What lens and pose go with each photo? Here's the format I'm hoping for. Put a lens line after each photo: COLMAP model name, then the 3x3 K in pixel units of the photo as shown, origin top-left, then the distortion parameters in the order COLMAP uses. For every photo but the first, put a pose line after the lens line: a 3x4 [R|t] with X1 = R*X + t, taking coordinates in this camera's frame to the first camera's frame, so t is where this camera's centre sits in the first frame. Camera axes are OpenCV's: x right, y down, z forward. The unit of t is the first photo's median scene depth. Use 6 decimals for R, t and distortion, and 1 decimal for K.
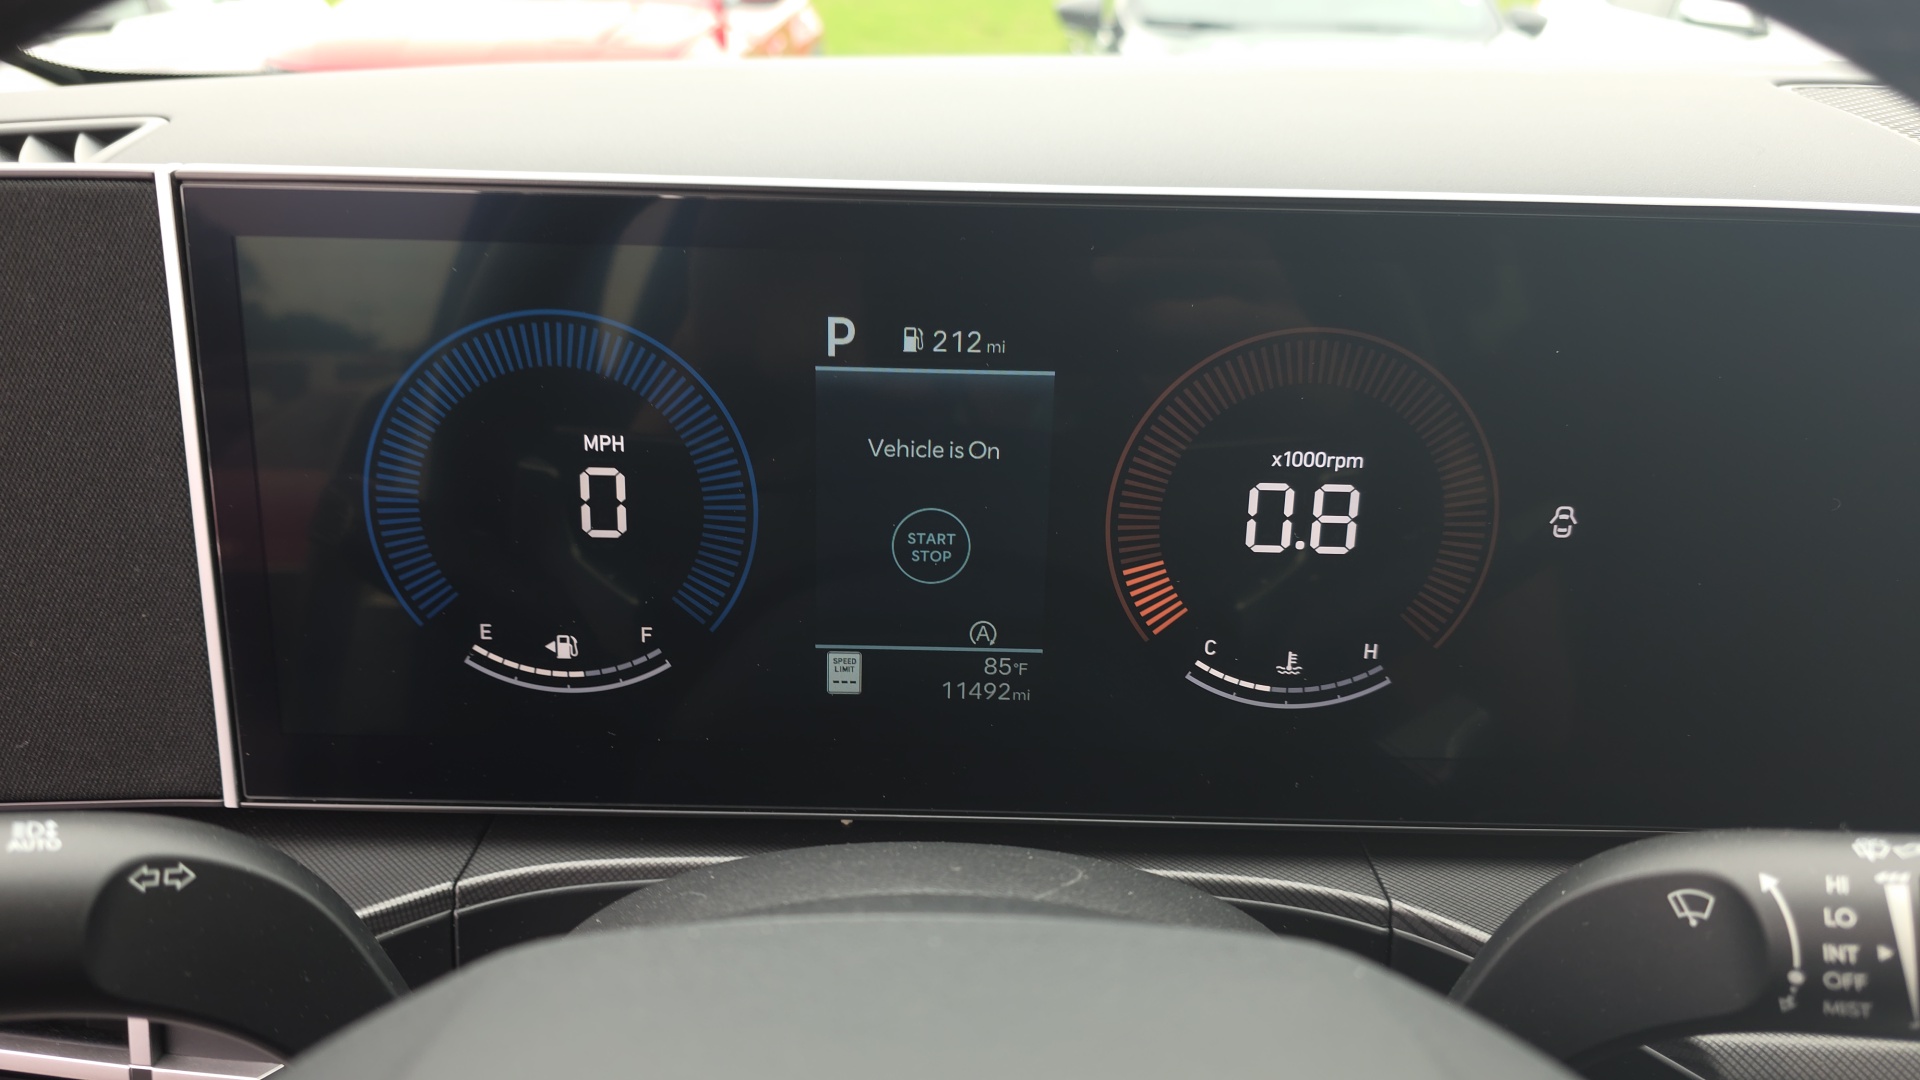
lens RADIAL K [[1380.7, 0, 923.8], [0, 1380.7, 541.2], [0, 0, 1]] dist [0.060406, -0.081453]
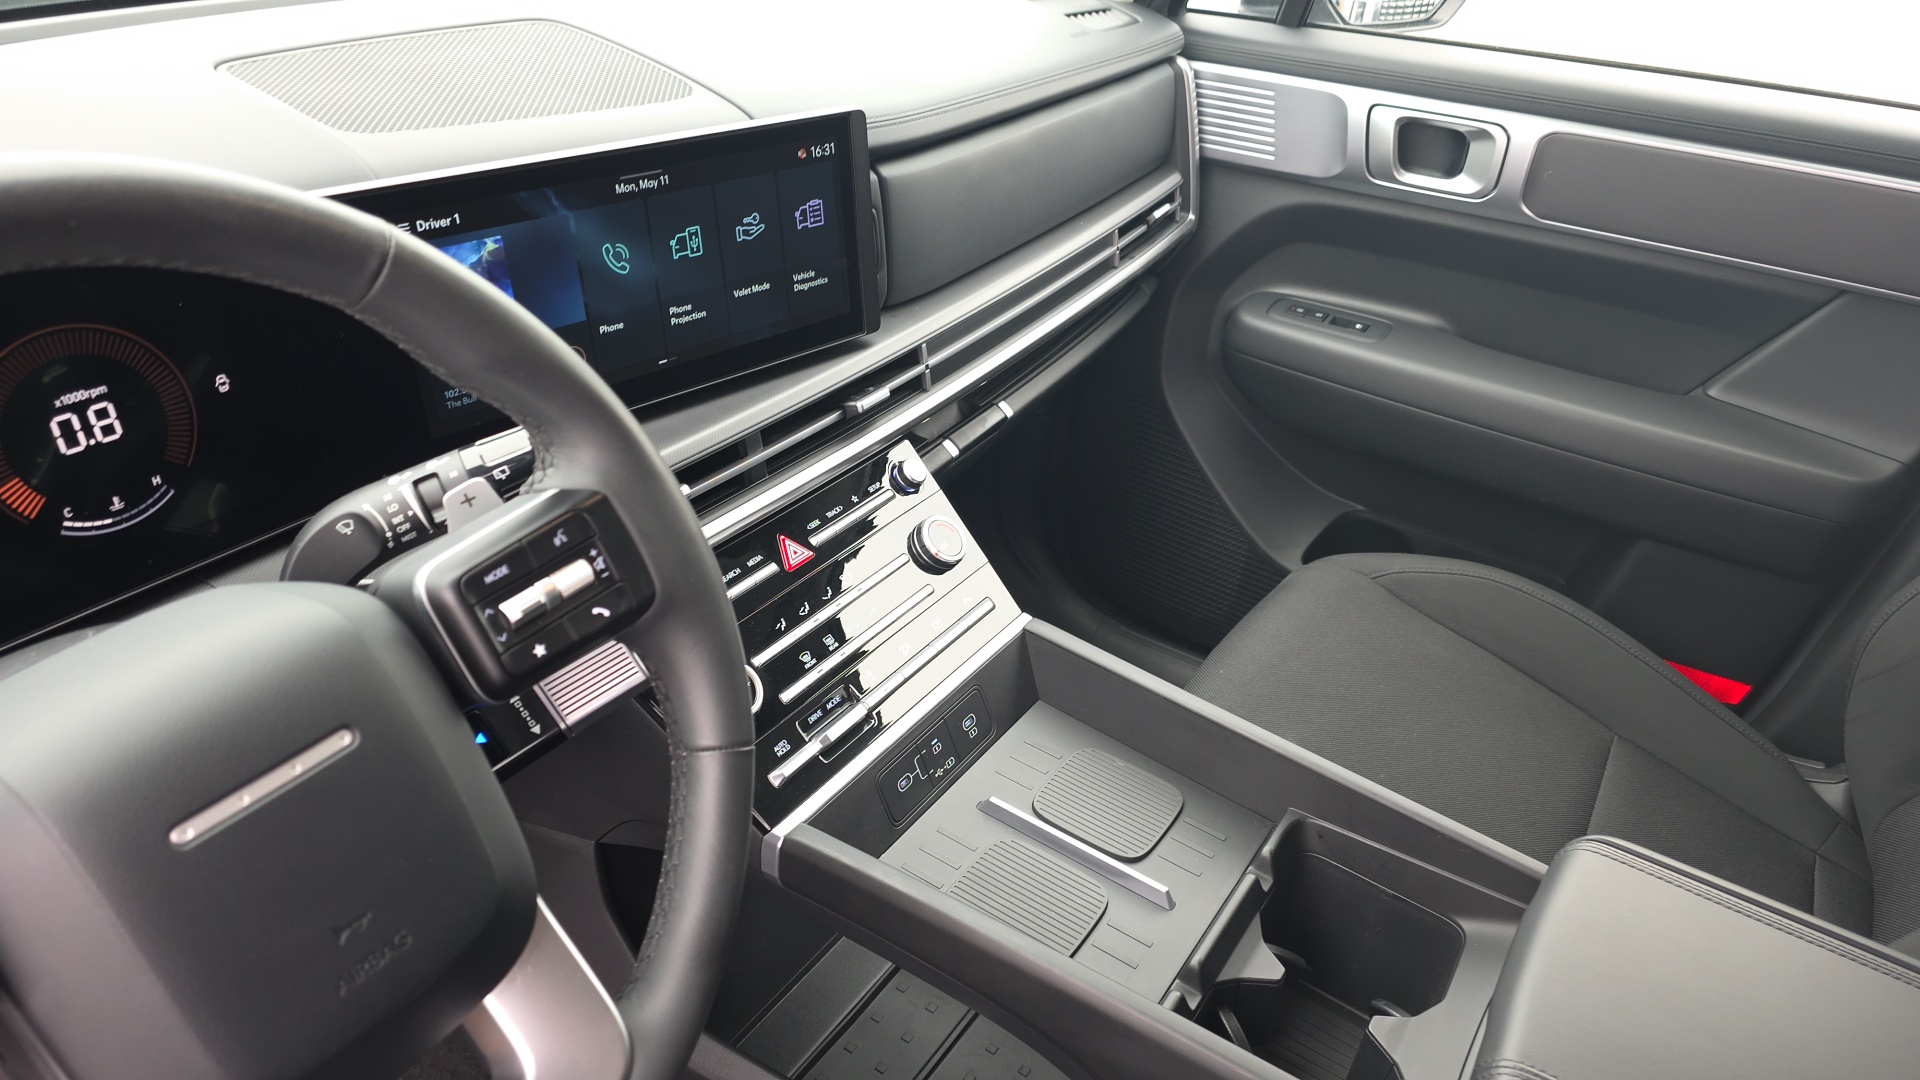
lens RADIAL K [[1296.4, 0, 990.5], [0, 1296.4, 580.1], [0, 0, 1]] dist [0.048069, -0.062150]
pose [[0.531760, -0.439592, 0.723871, -0.433609], [0.254332, 0.898173, 0.358608, -0.152327], [-0.807803, -0.006590, 0.589416, -0.991338]]
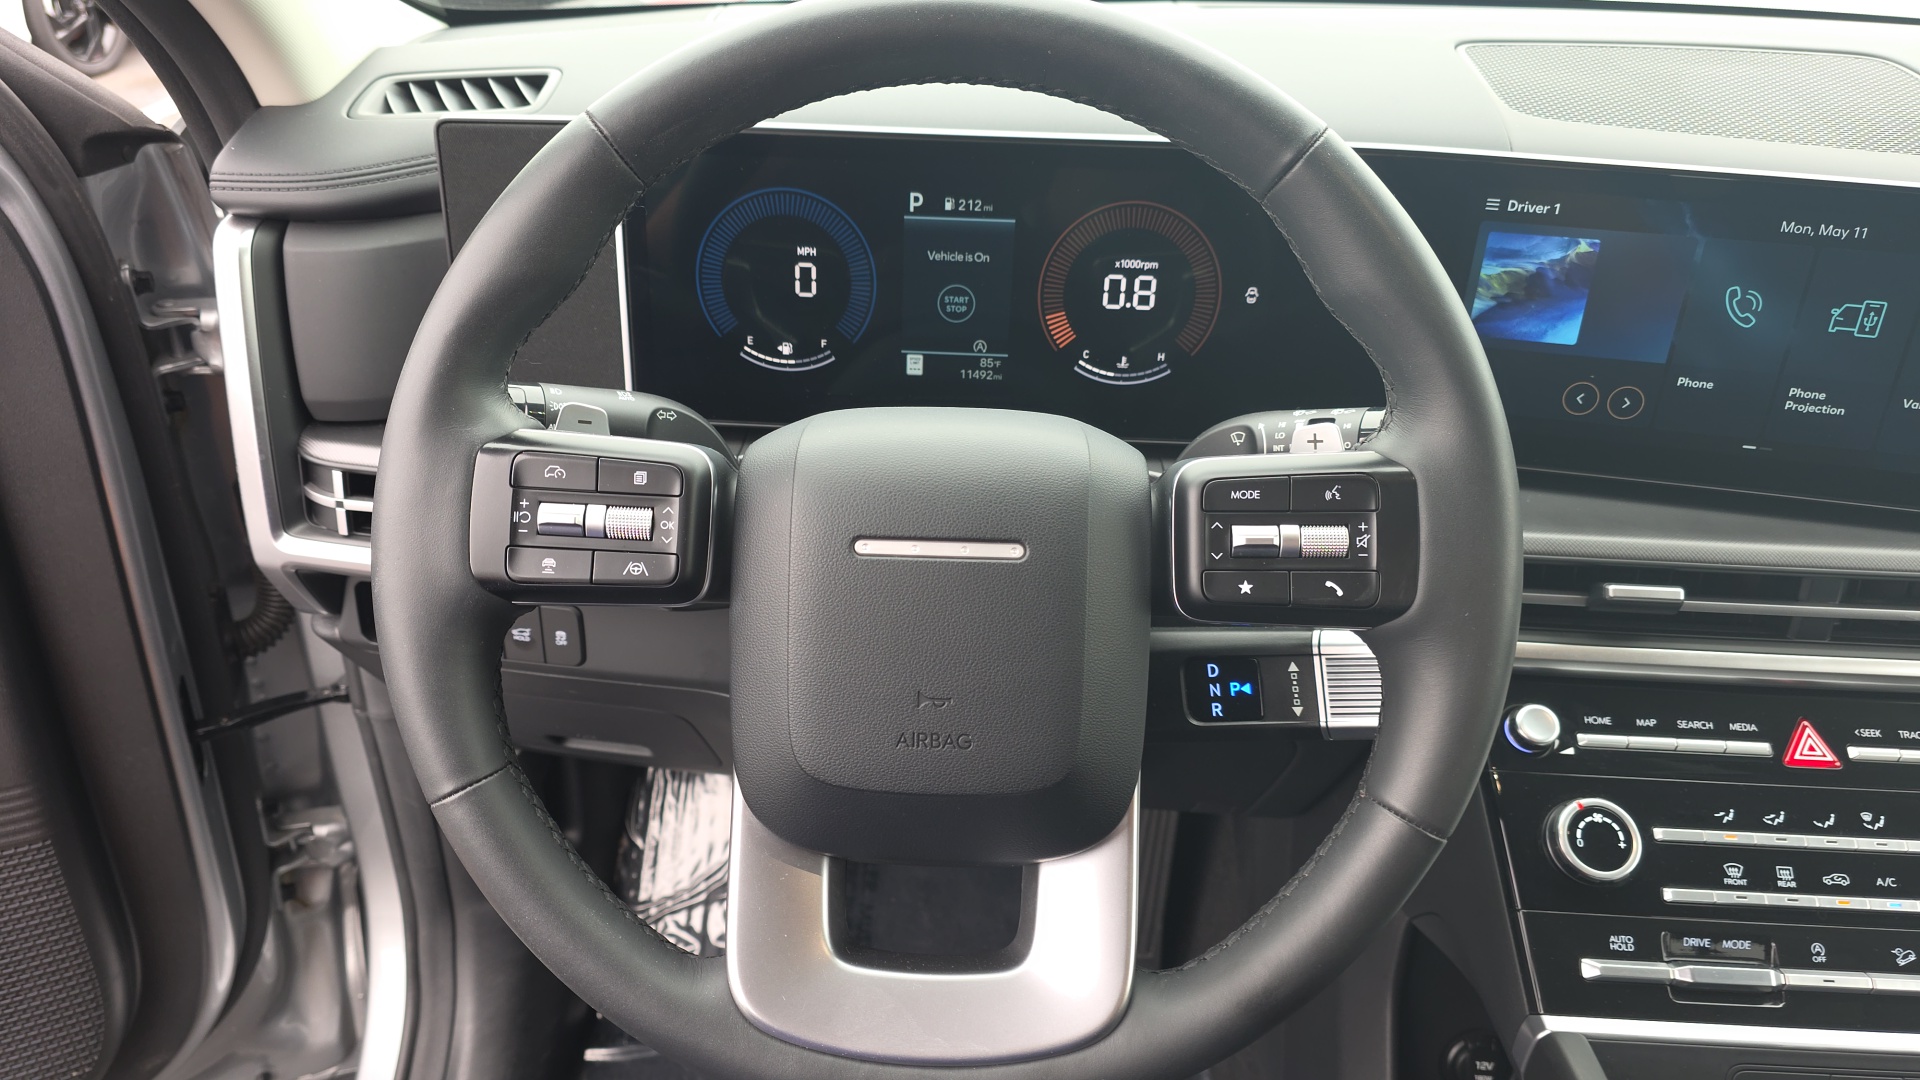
lens RADIAL K [[1315.5, 0, 934.6], [0, 1315.5, 548.8], [0, 0, 1]] dist [0.057880, -0.064895]
pose [[0.998906, 0.024030, -0.040109, 0.063212], [-0.018002, 0.989353, 0.144417, 0.086929], [0.043153, -0.143537, 0.988704, -1.091771]]
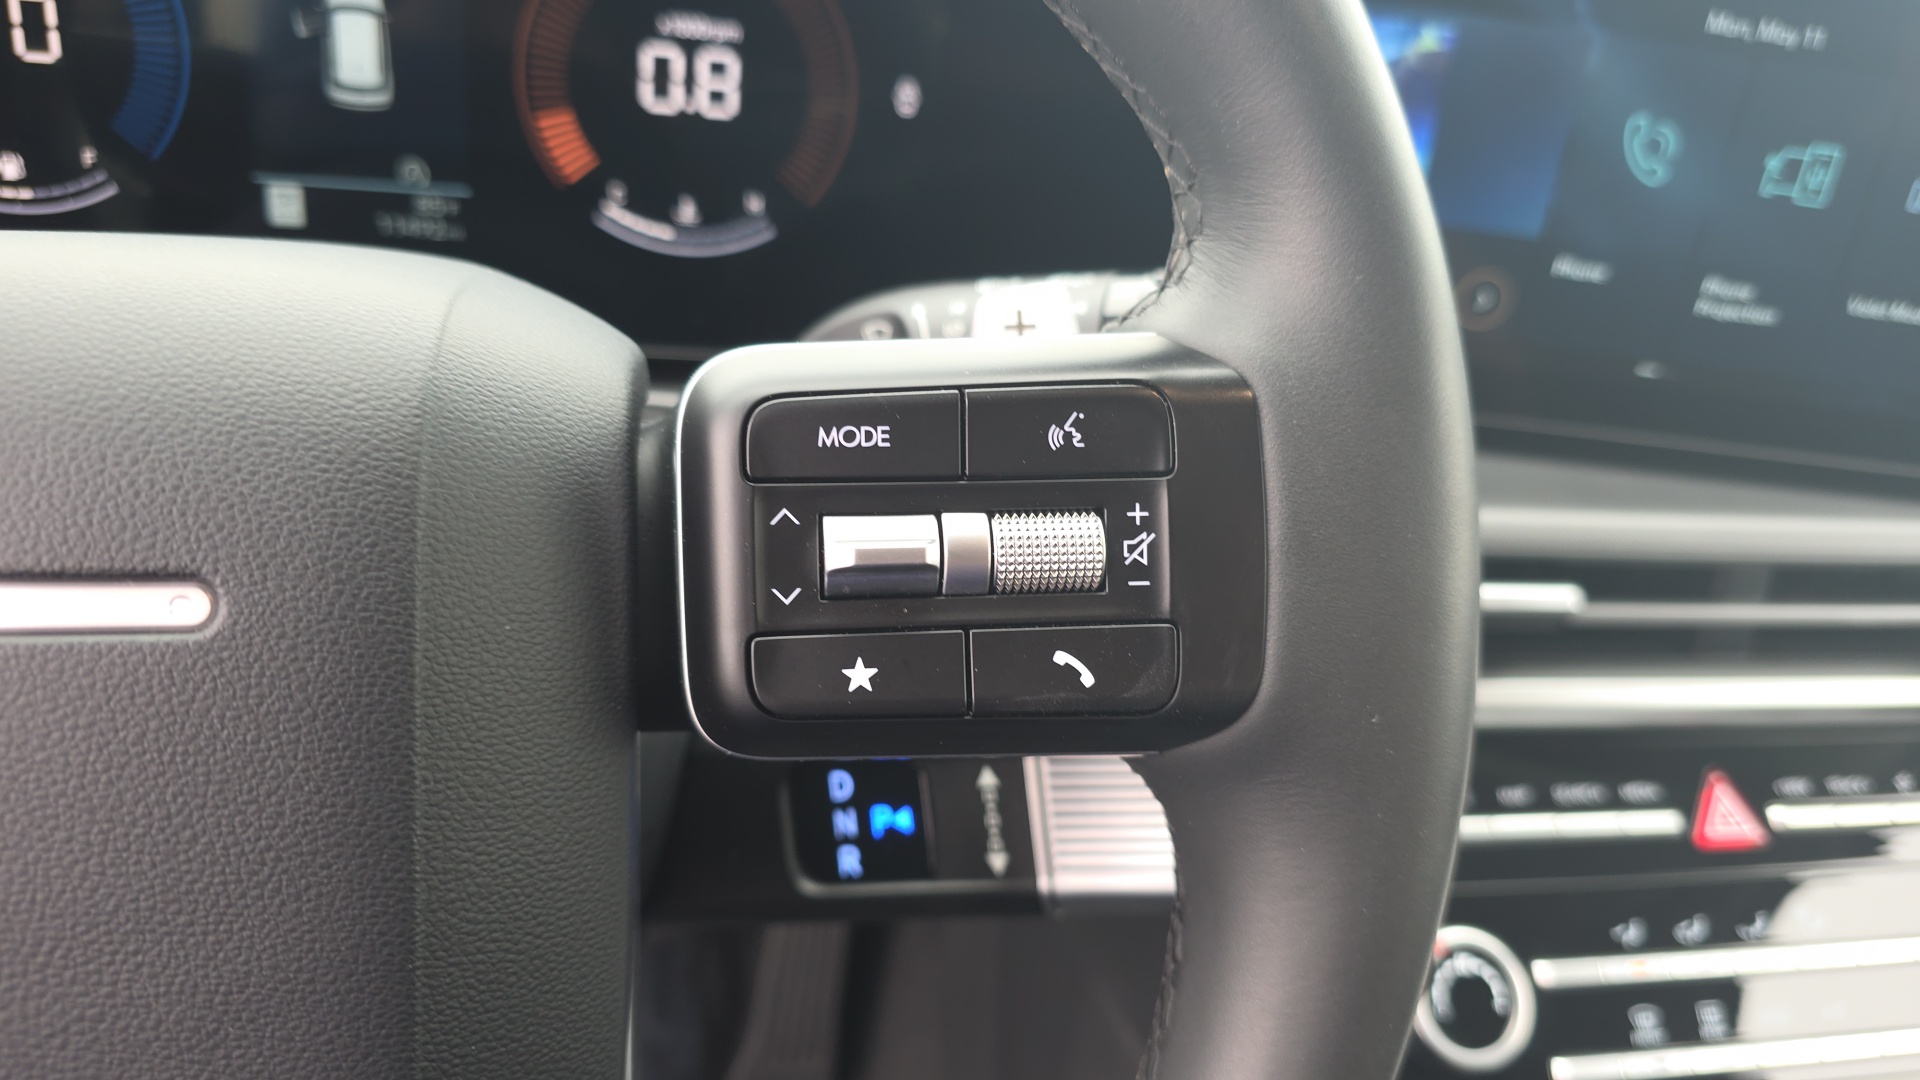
lens RADIAL K [[1396.3, 0, 976.1], [0, 1396.3, 544.1], [0, 0, 1]] dist [-0.026232, 0.000358]
pose [[0.978325, -0.000539, 0.207076, 0.266169], [-0.032887, 0.986900, 0.157945, 0.177733], [-0.204448, -0.161332, 0.965491, -0.254963]]
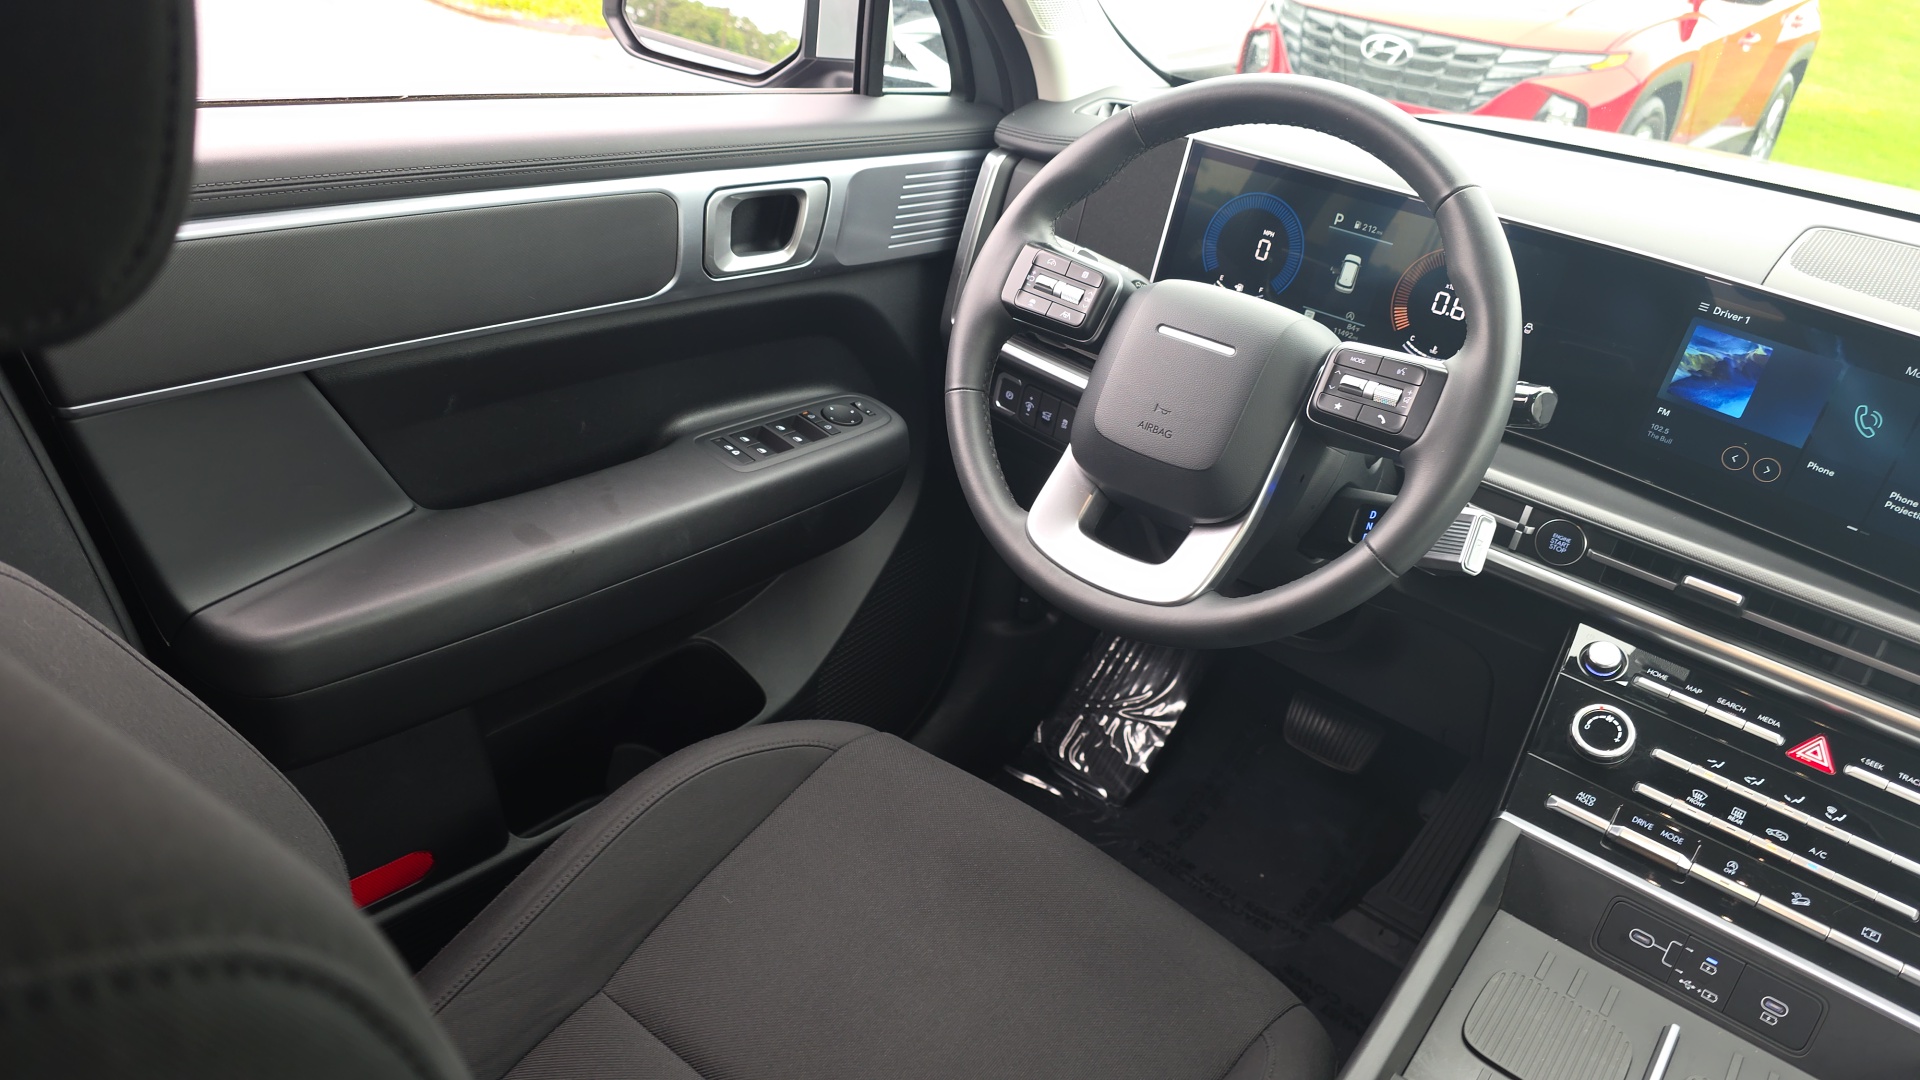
lens RADIAL K [[1303.0, 0, 957.4], [0, 1303.0, 533.8], [0, 0, 1]] dist [0.049225, -0.047338]
pose [[0.776829, 0.359959, -0.516688, 1.183296], [-0.333935, 0.931123, 0.146617, 0.428593], [0.533876, 0.058644, 0.843526, -2.271540]]
